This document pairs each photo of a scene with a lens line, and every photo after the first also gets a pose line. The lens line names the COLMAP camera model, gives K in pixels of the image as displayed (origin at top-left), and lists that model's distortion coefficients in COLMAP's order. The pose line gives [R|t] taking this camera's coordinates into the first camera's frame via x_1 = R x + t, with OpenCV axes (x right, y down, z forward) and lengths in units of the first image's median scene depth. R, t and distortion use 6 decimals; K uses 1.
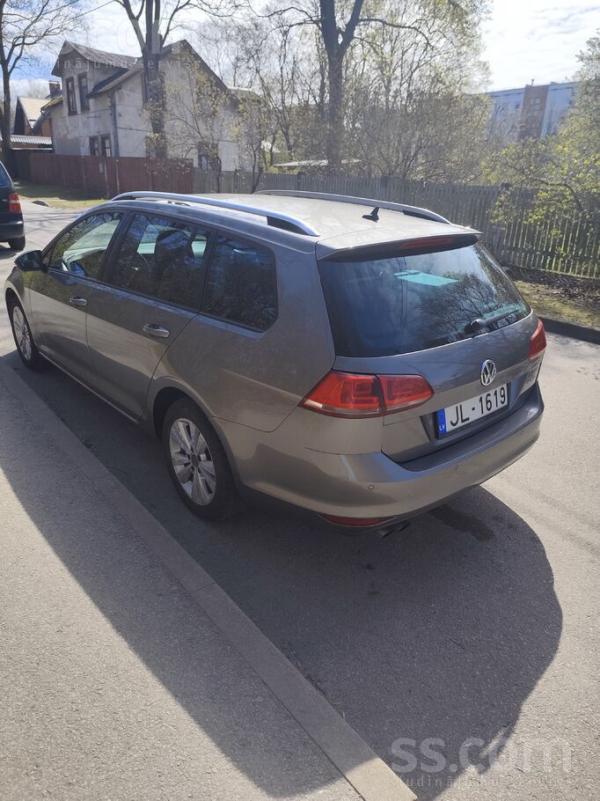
lens RADIAL K [[567.7, 0, 300.0], [0, 567.7, 400.5], [0, 0, 1]] dist [0.067411, -0.080394]
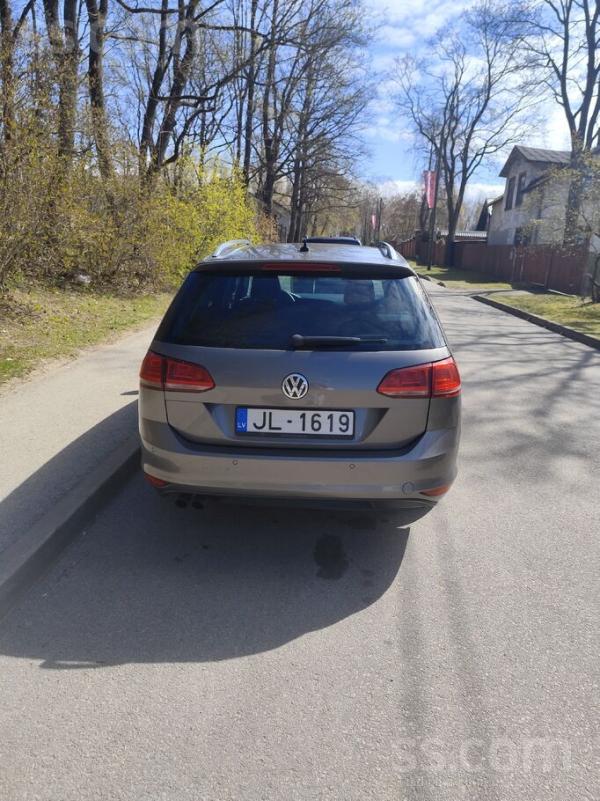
lens RADIAL K [[568.6, 0, 300.0], [0, 568.6, 400.5], [0, 0, 1]] dist [0.073290, -0.078303]
pose [[0.694802, 0.167235, -0.699487, 0.900457], [-0.272643, 0.961241, -0.041001, 0.013160], [0.665520, 0.219198, 0.713468, 0.241136]]
